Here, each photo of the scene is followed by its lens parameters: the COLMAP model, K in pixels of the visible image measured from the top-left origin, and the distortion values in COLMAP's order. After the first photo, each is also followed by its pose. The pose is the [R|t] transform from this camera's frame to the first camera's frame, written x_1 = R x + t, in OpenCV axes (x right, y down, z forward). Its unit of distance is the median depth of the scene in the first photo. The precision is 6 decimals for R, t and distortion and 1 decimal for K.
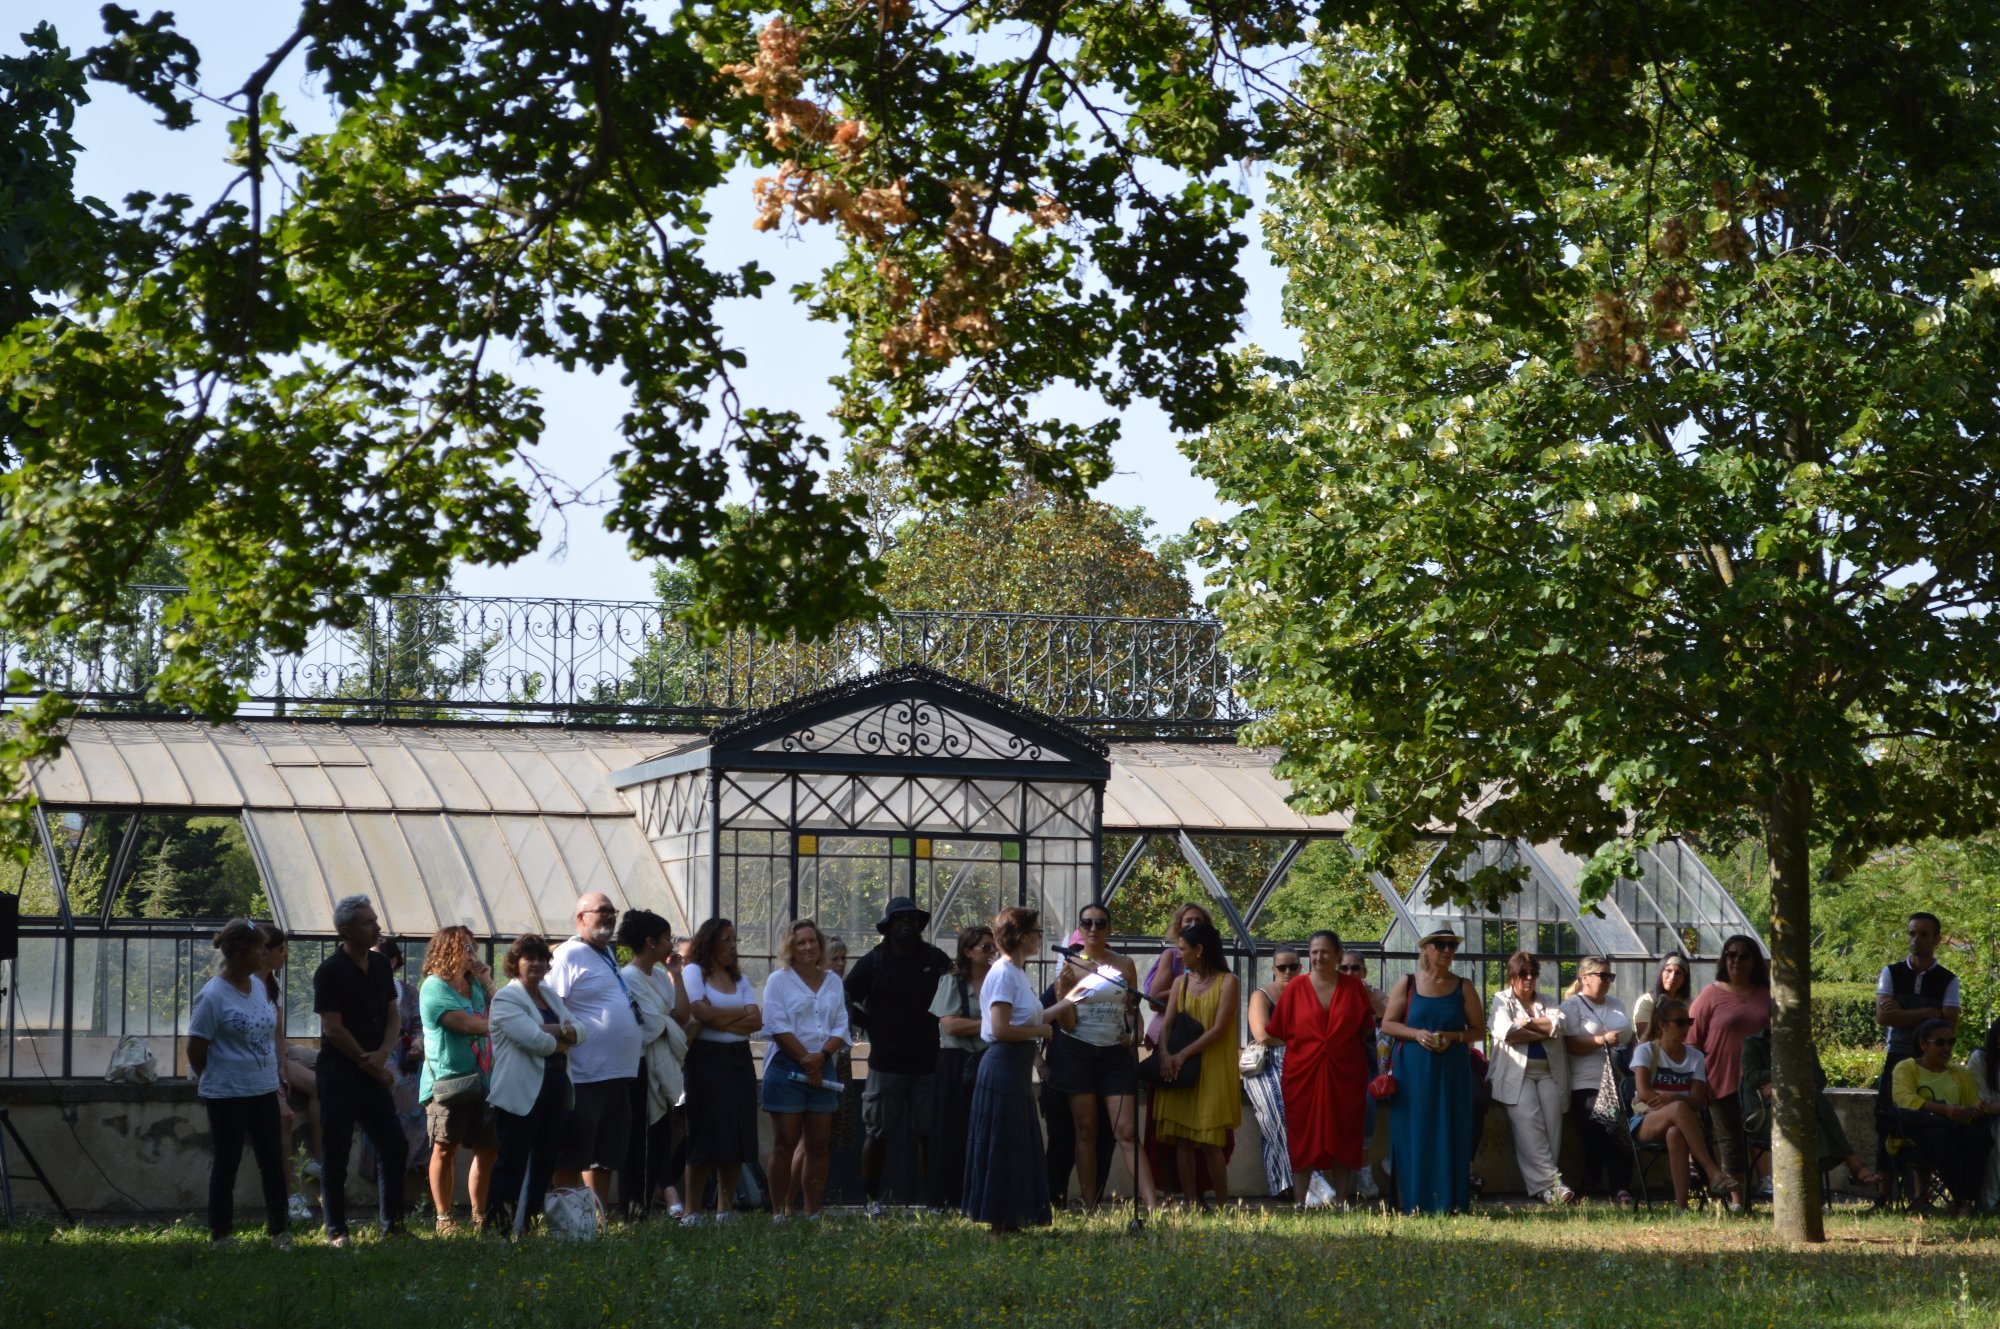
lens RADIAL K [[4568.4, 0, 993.4], [0, 4568.4, 660.2], [0, 0, 1]] dist [0.016336, 0.000000]
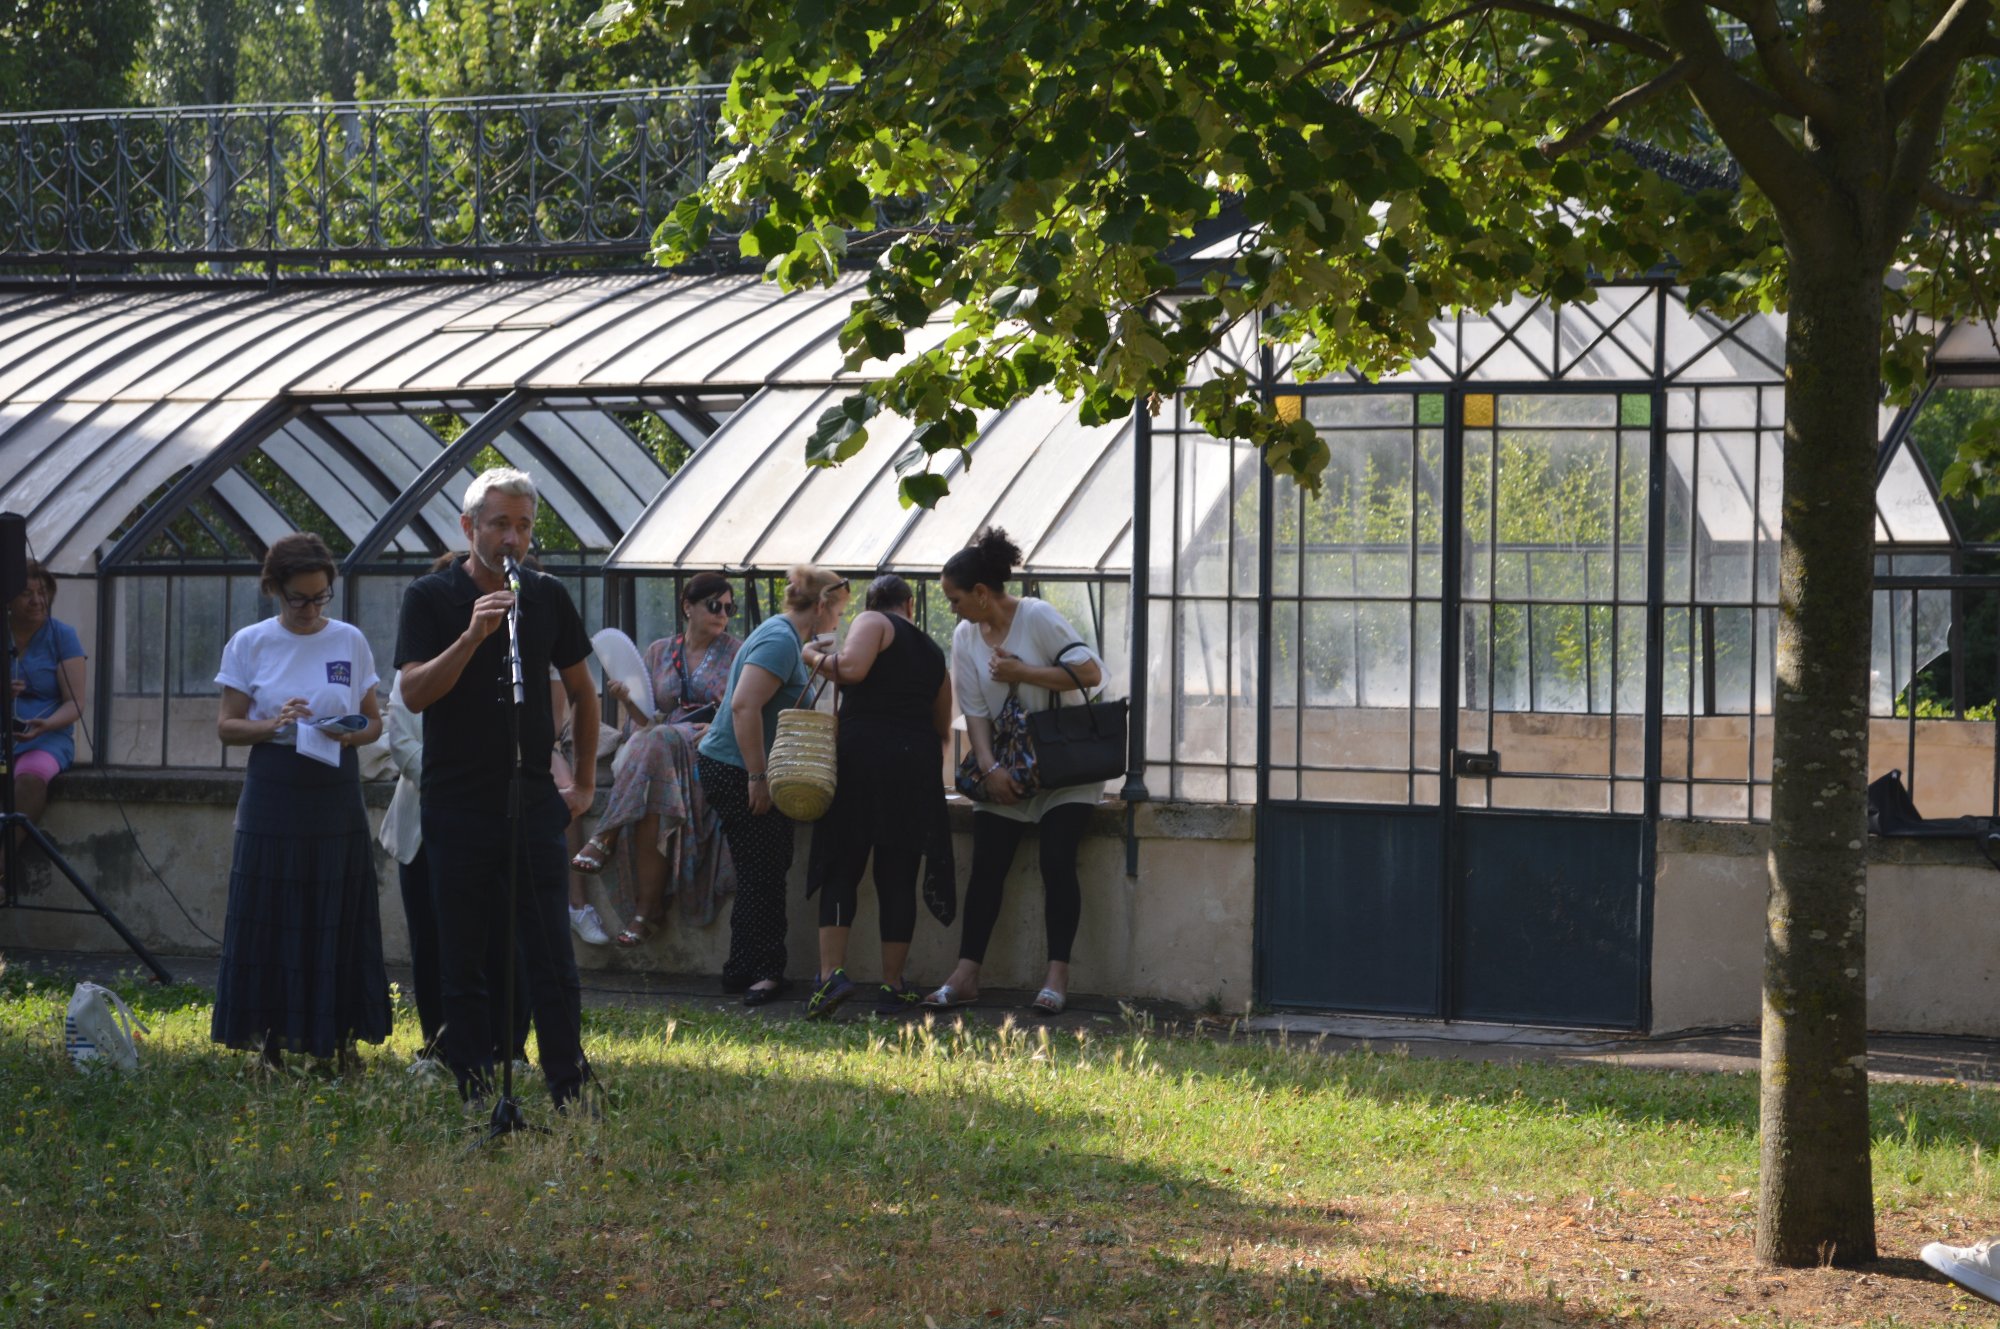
lens RADIAL K [[4568.4, 0, 1002.0], [0, 4568.4, 643.7], [0, 0, 1]] dist [0.016336, 0.000000]
pose [[0.670196, 0.005805, -0.742162, 0.375299], [0.055177, 0.996812, 0.057623, 0.033932], [0.740131, -0.079569, 0.667739, 0.565537]]
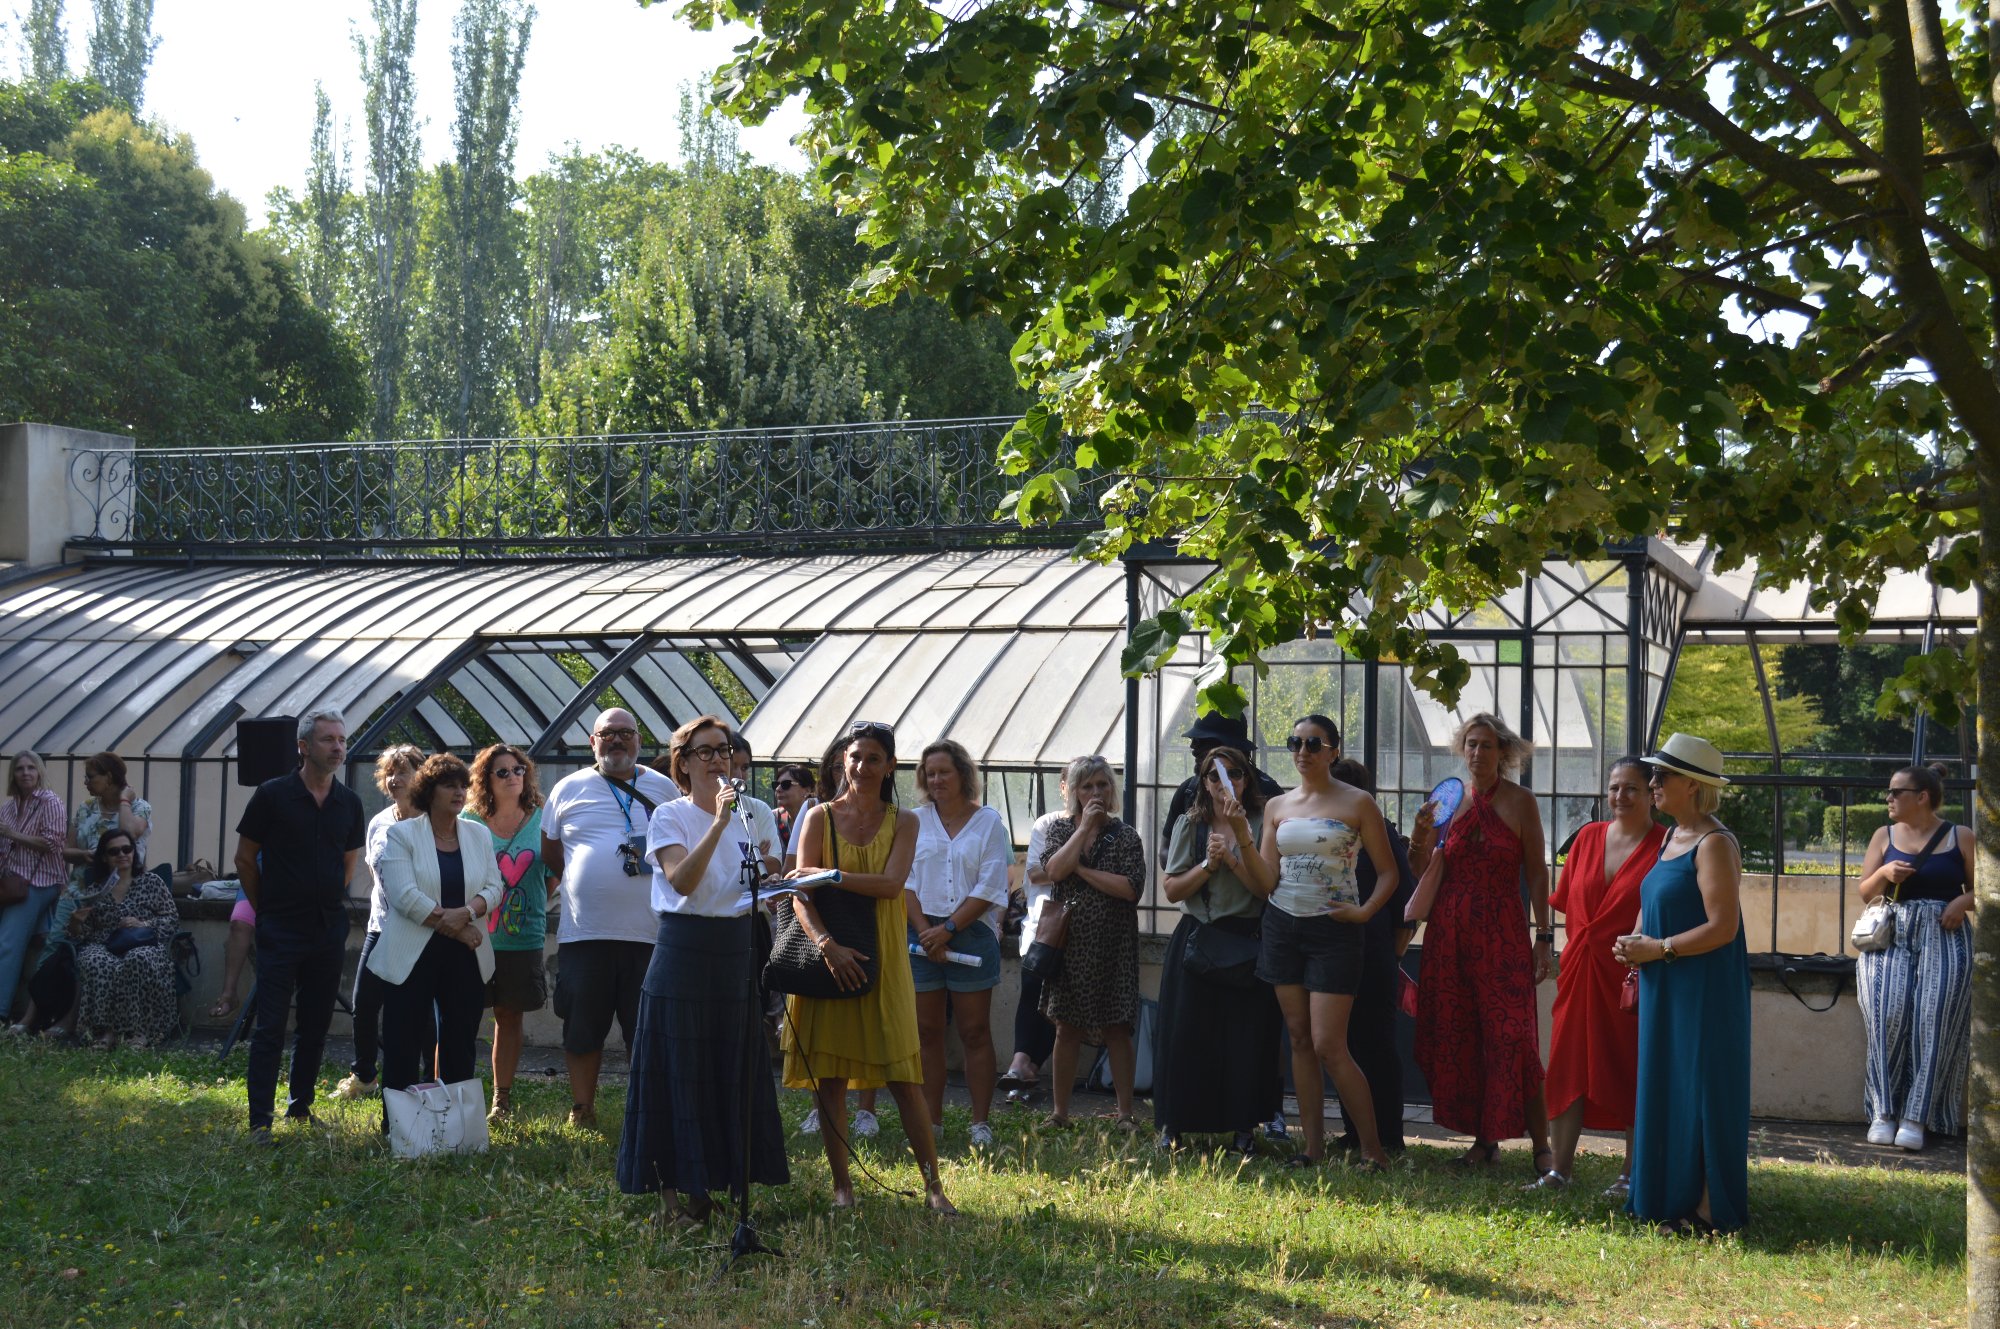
lens RADIAL K [[2524.3, 0, 1001.0], [0, 2524.3, 669.8], [0, 0, 1]] dist [-0.056171, 0.000000]
pose [[0.726250, -0.023847, -0.687017, 0.235631], [0.043064, 0.999013, 0.010846, 0.036821], [0.686081, -0.037462, 0.726560, 0.637025]]
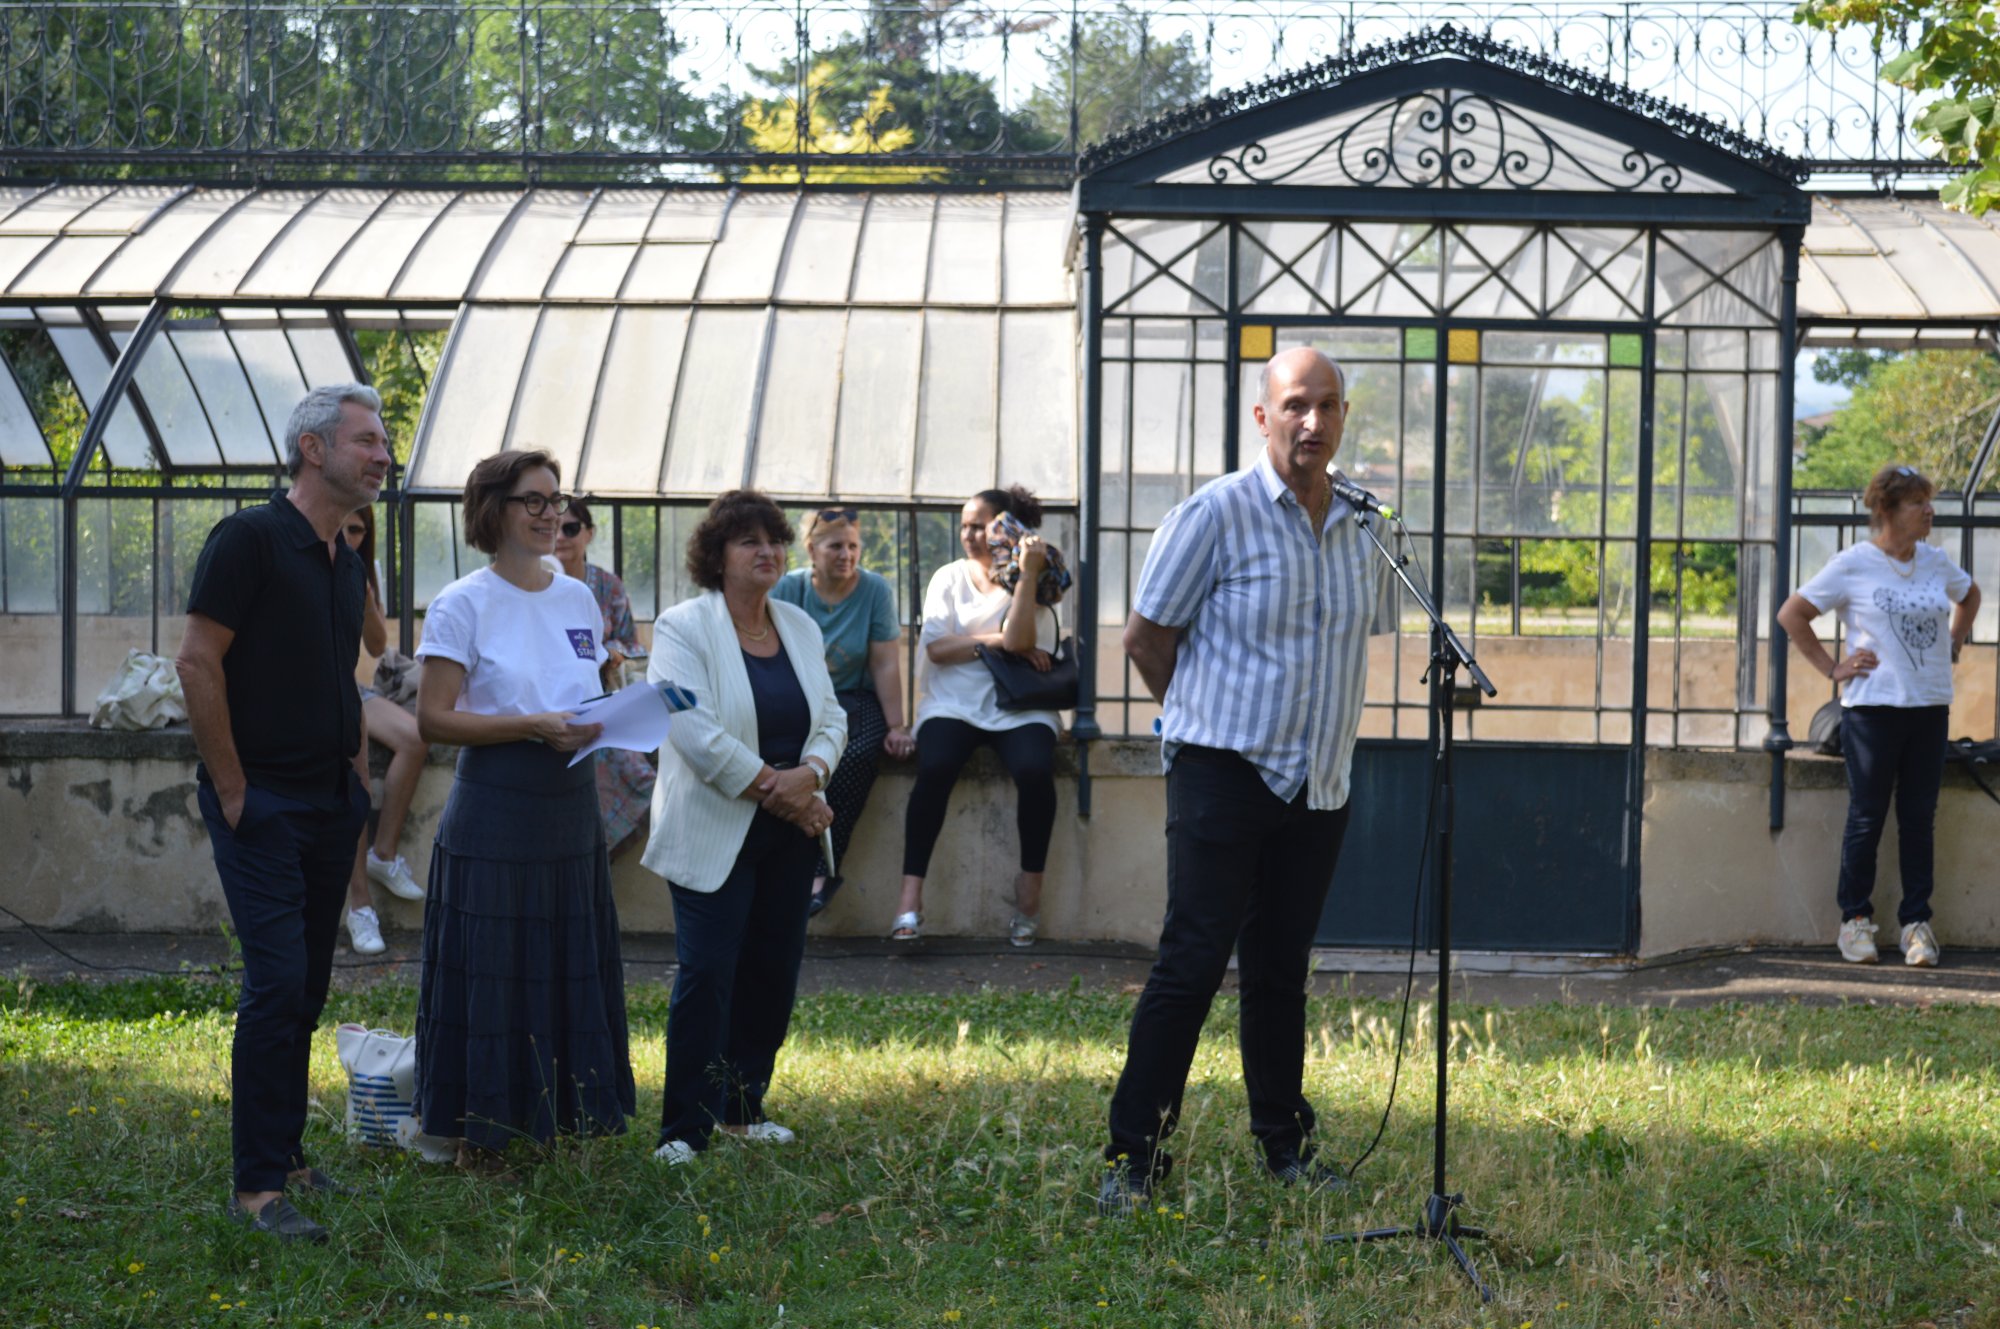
lens RADIAL K [[3260.9, 0, 1010.4], [0, 3260.9, 657.6], [0, 0, 1]] dist [-0.009887, 0.000000]
pose [[0.932691, 0.020677, -0.360083, 0.081637], [0.021492, 0.993395, 0.112712, 0.032483], [0.360036, -0.112864, 0.926086, 0.588531]]
